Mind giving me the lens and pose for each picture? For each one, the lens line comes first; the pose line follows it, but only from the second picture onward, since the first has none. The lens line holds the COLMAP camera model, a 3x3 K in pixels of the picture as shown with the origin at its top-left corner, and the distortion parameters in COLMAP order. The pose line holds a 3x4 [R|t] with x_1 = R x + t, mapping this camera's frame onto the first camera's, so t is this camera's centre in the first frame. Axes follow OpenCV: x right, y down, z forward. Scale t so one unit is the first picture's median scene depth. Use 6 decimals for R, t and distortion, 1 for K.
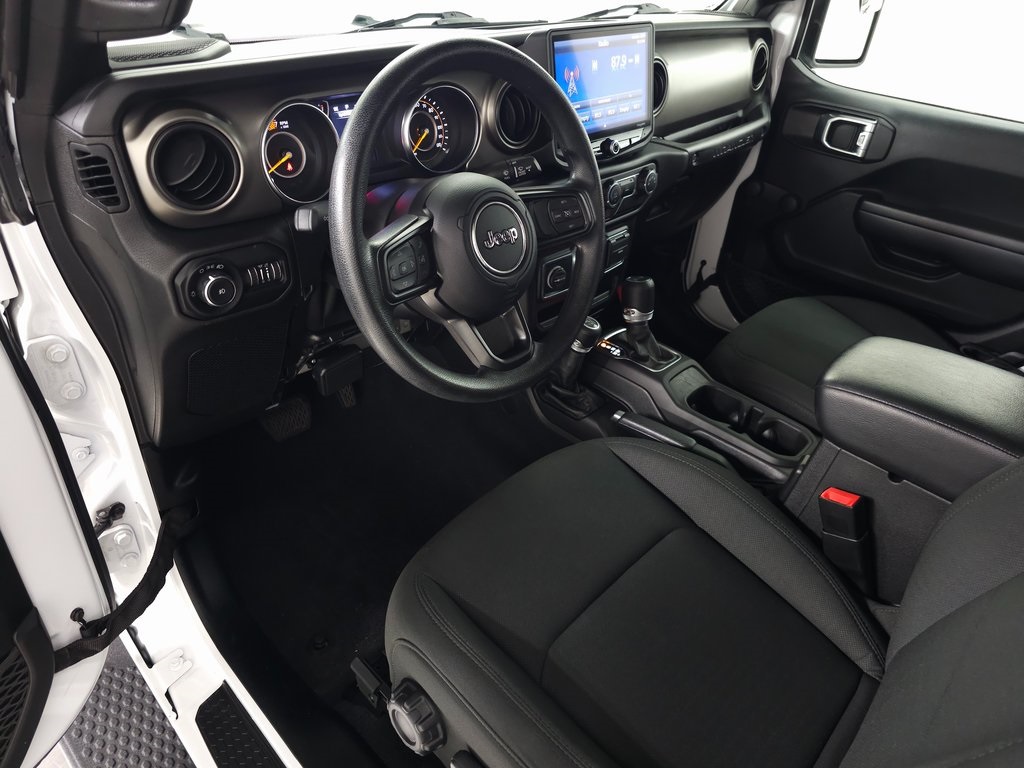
lens RADIAL K [[701.3, 0, 522.8], [0, 701.3, 382.2], [0, 0, 1]] dist [0.024899, -0.016261]
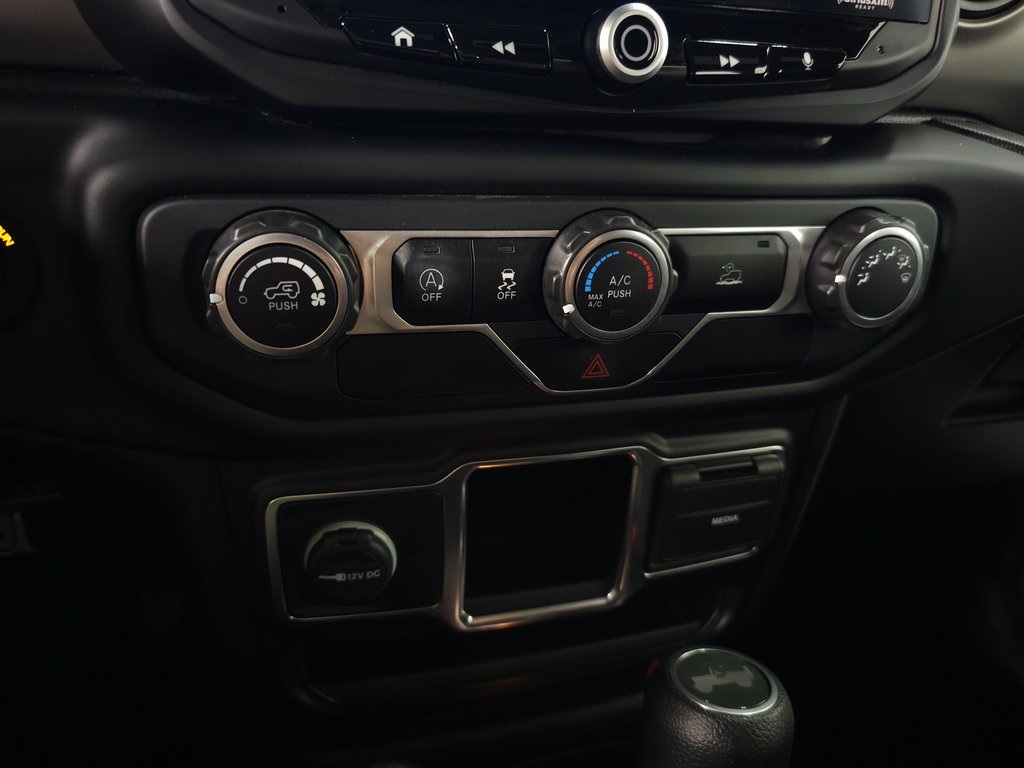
lens RADIAL K [[701.3, 0, 508.7], [0, 701.3, 361.6], [0, 0, 1]] dist [0.024899, -0.016261]
pose [[0.850450, 0.207970, -0.483201, 0.224020], [-0.294192, 0.949496, -0.109125, -0.229945], [0.436102, 0.234960, 0.868682, 0.877985]]
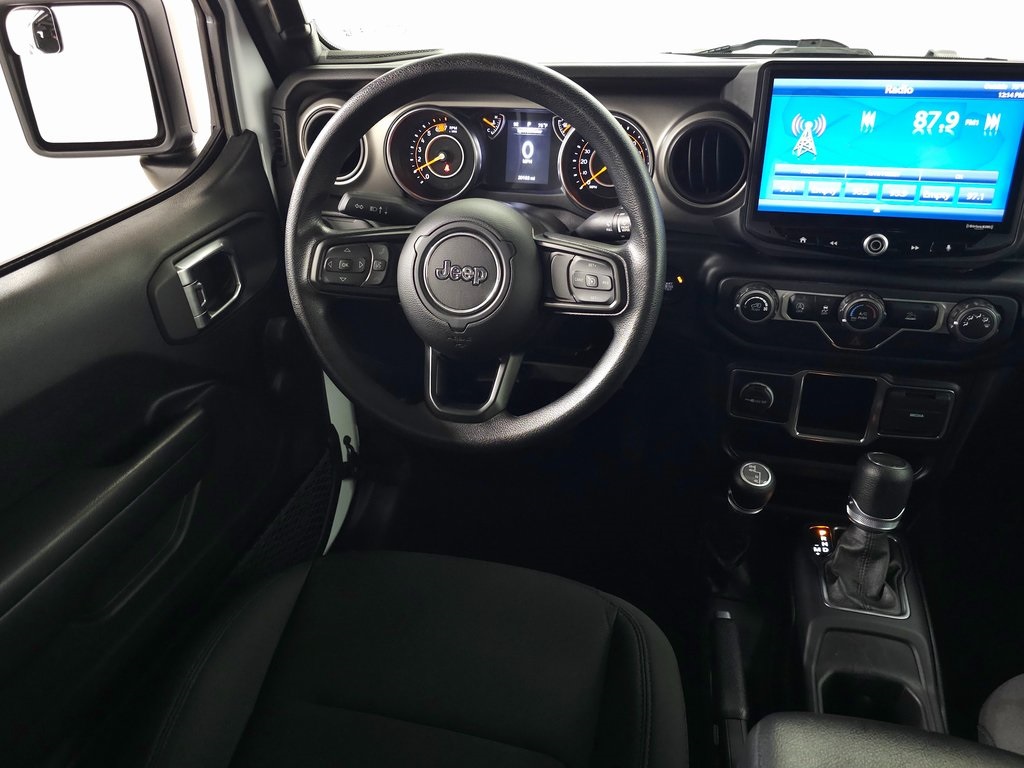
lens RADIAL K [[815.2, 0, 505.2], [0, 815.2, 382.4], [0, 0, 1]] dist [0.045863, -0.068581]
pose [[0.474762, 0.365677, -0.800551, 0.647303], [-0.441431, 0.885851, 0.142852, -0.188304], [0.761407, 0.285567, 0.581989, 0.357590]]
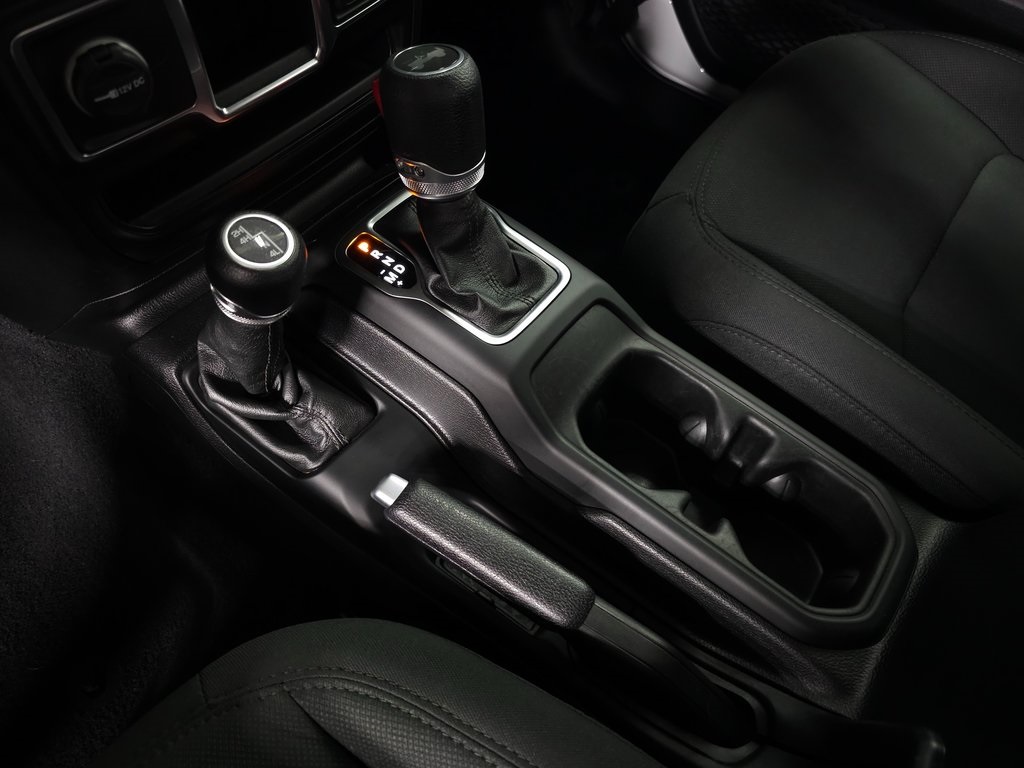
lens RADIAL K [[695.0, 0, 511.0], [0, 695.0, 384.6], [0, 0, 1]] dist [-0.002029, -0.008309]
pose [[0.994703, -0.075174, 0.070102, 0.195721], [0.039462, 0.909030, 0.414857, -0.164964], [-0.094911, -0.409894, 0.907182, 0.765072]]
